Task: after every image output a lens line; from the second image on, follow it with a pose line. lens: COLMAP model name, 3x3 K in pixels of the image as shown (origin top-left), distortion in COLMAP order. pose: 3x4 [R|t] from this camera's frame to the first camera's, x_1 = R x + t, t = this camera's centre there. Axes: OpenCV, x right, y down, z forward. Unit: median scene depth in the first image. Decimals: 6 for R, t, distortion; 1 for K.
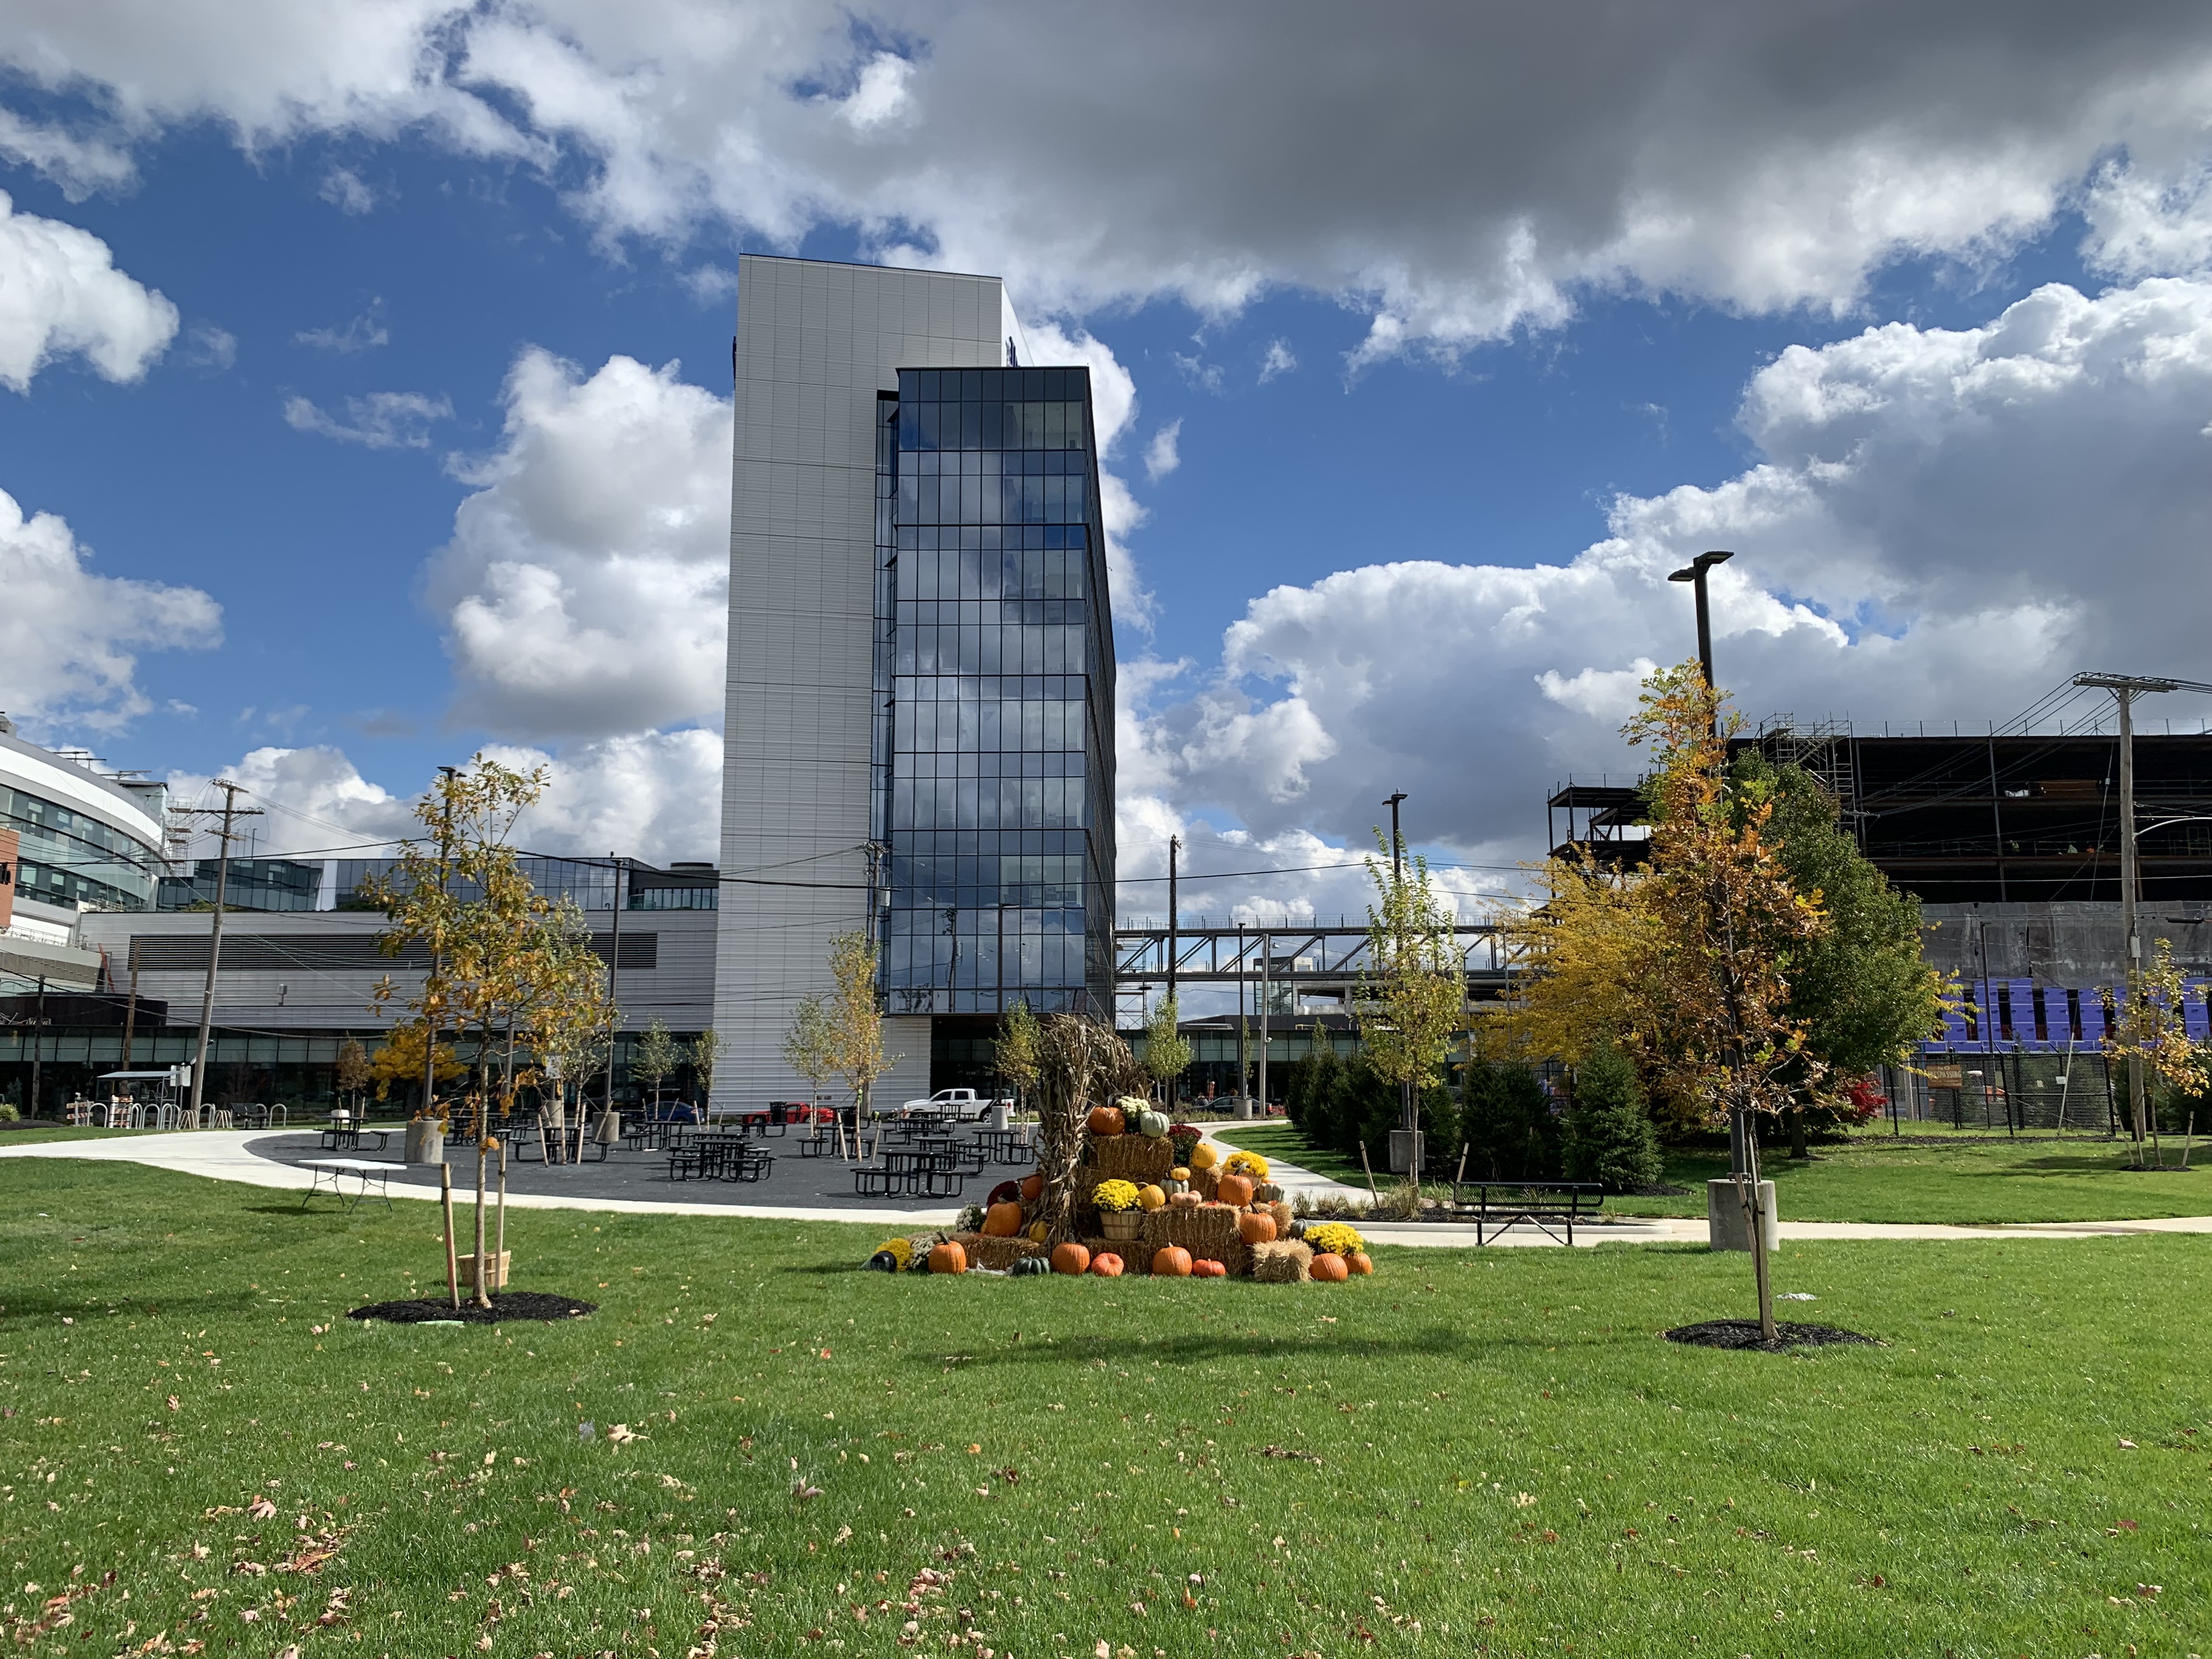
lens RADIAL K [[1730.1, 0, 1116.8], [0, 1730.1, 785.1], [0, 0, 1]] dist [0.064327, -0.000250]
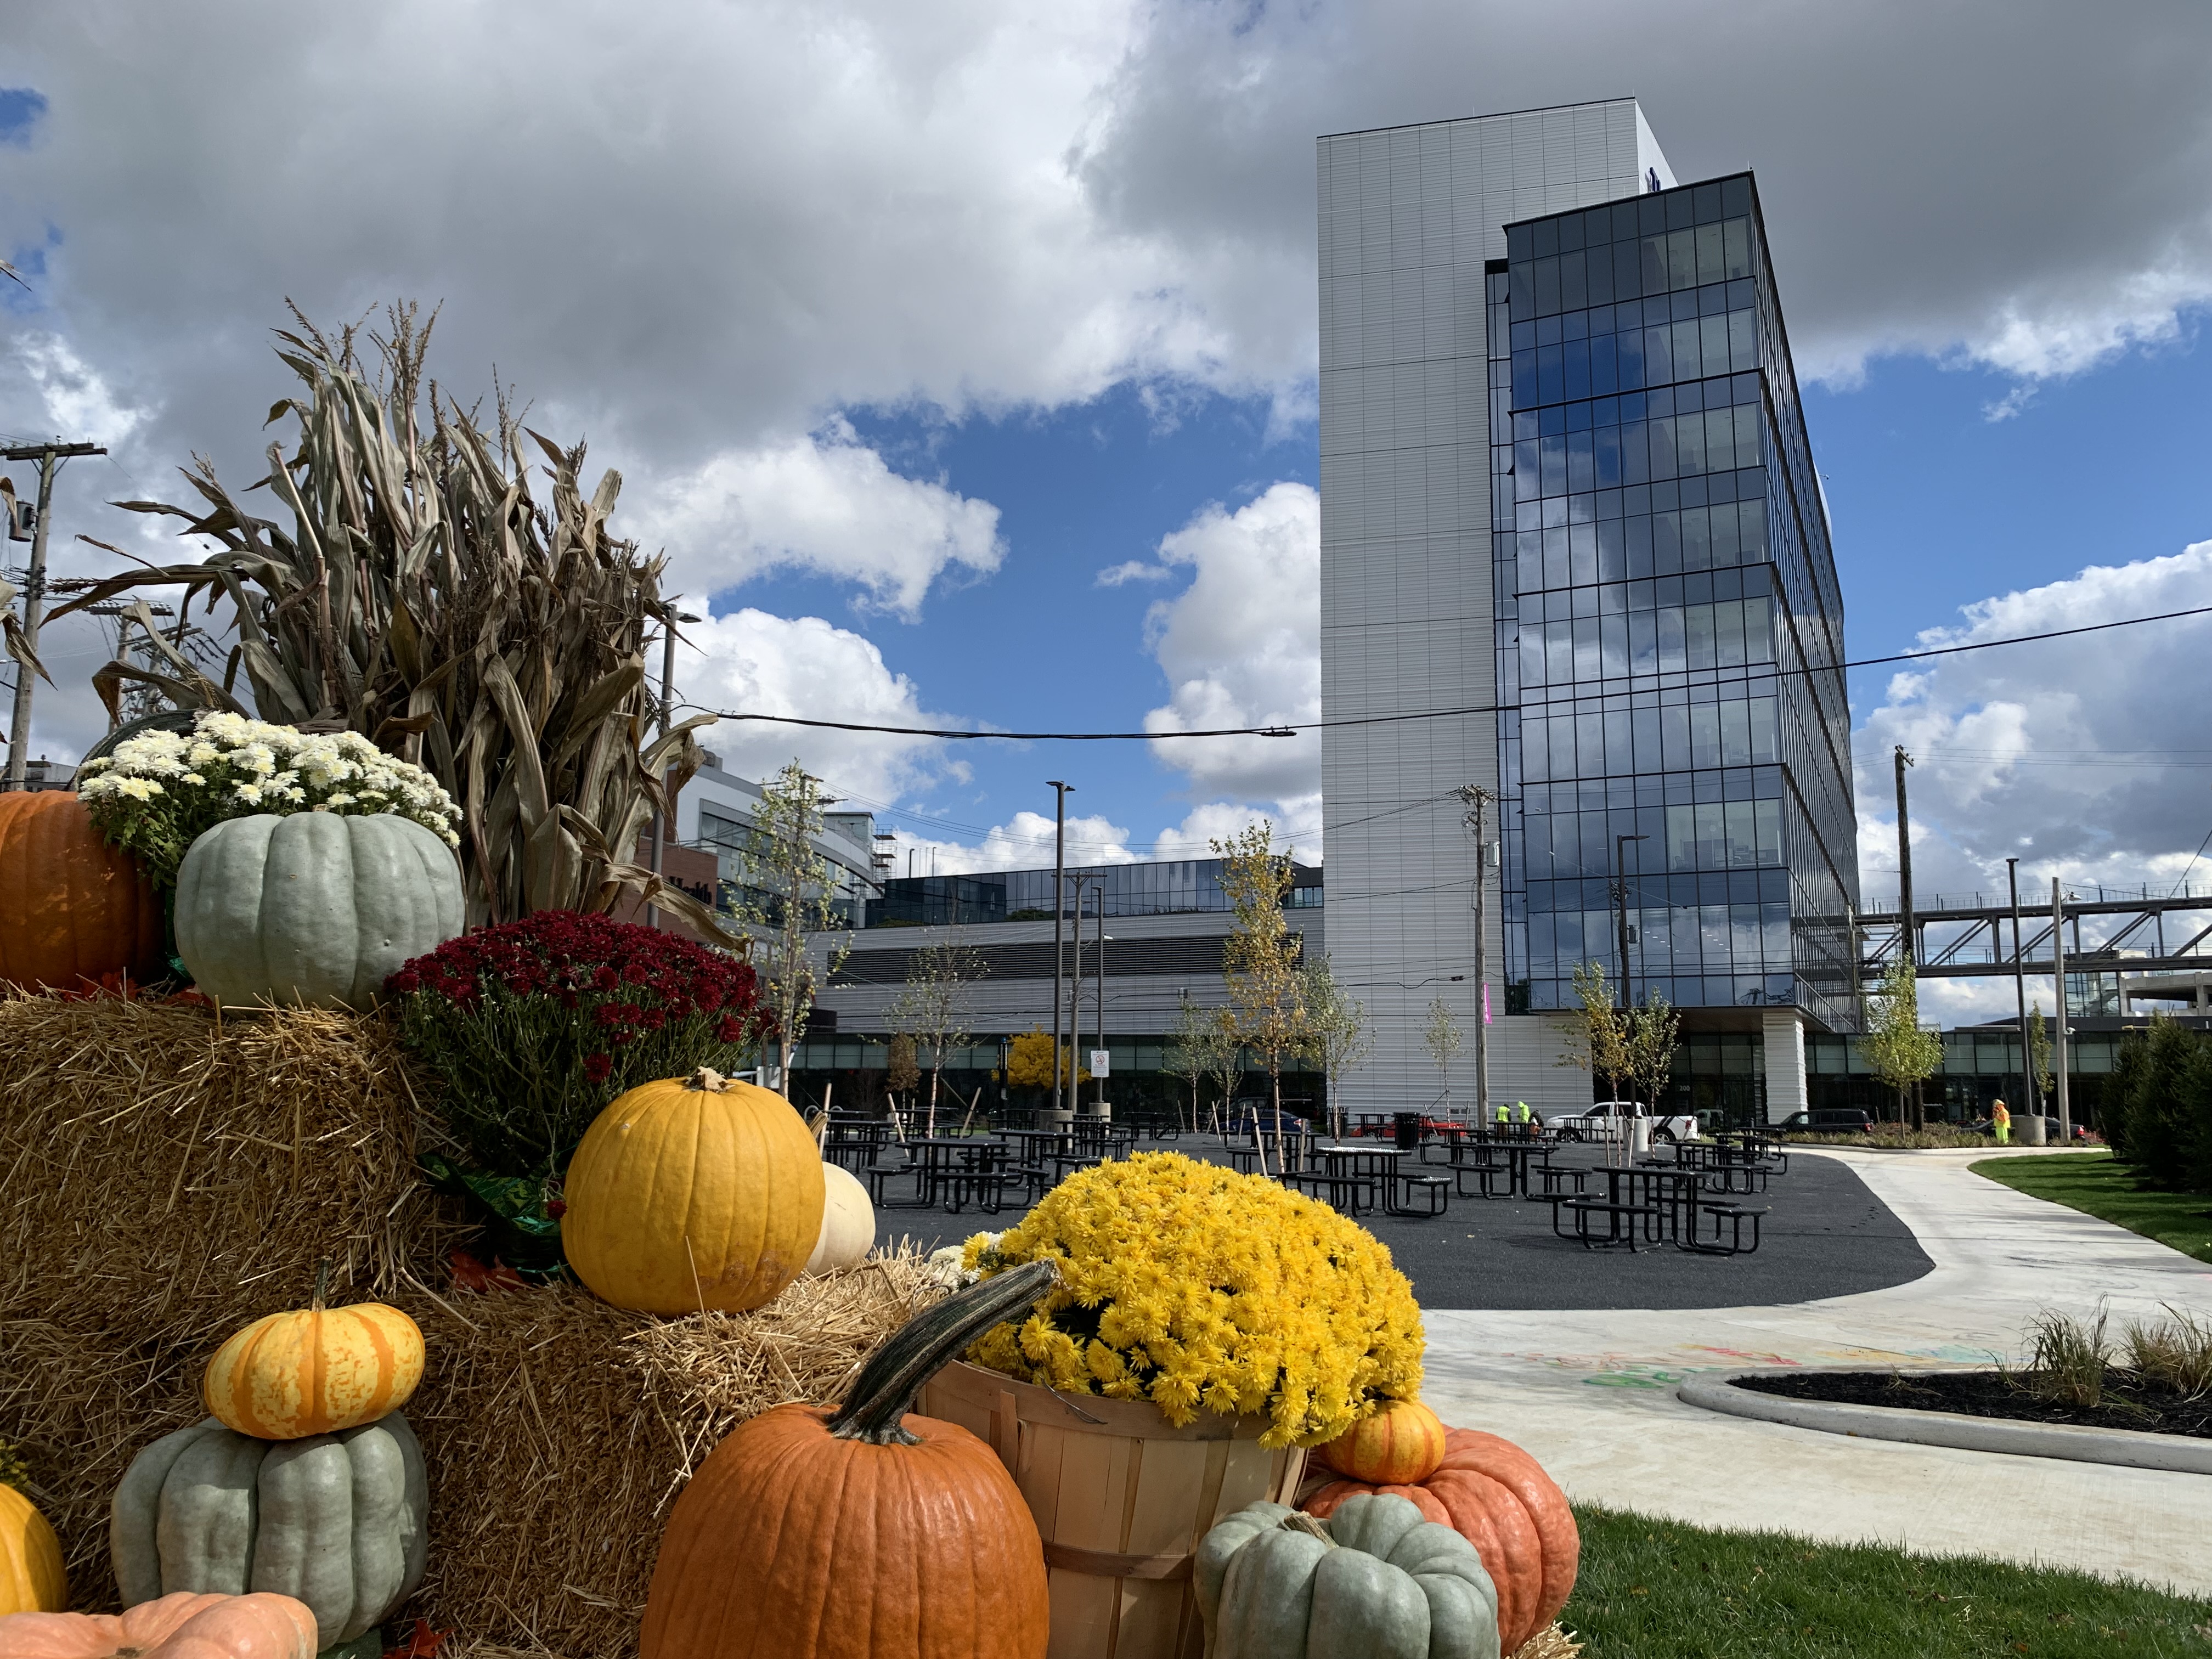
lens RADIAL K [[1730.7, 0, 1106.0], [0, 1730.7, 829.5], [0, 0, 1]] dist [0.012813, 0.005850]
pose [[0.909960, -0.060603, -0.410243, 0.021391], [0.064120, 0.997929, -0.005195, 0.035711], [0.409708, -0.021577, 0.911962, 0.168317]]
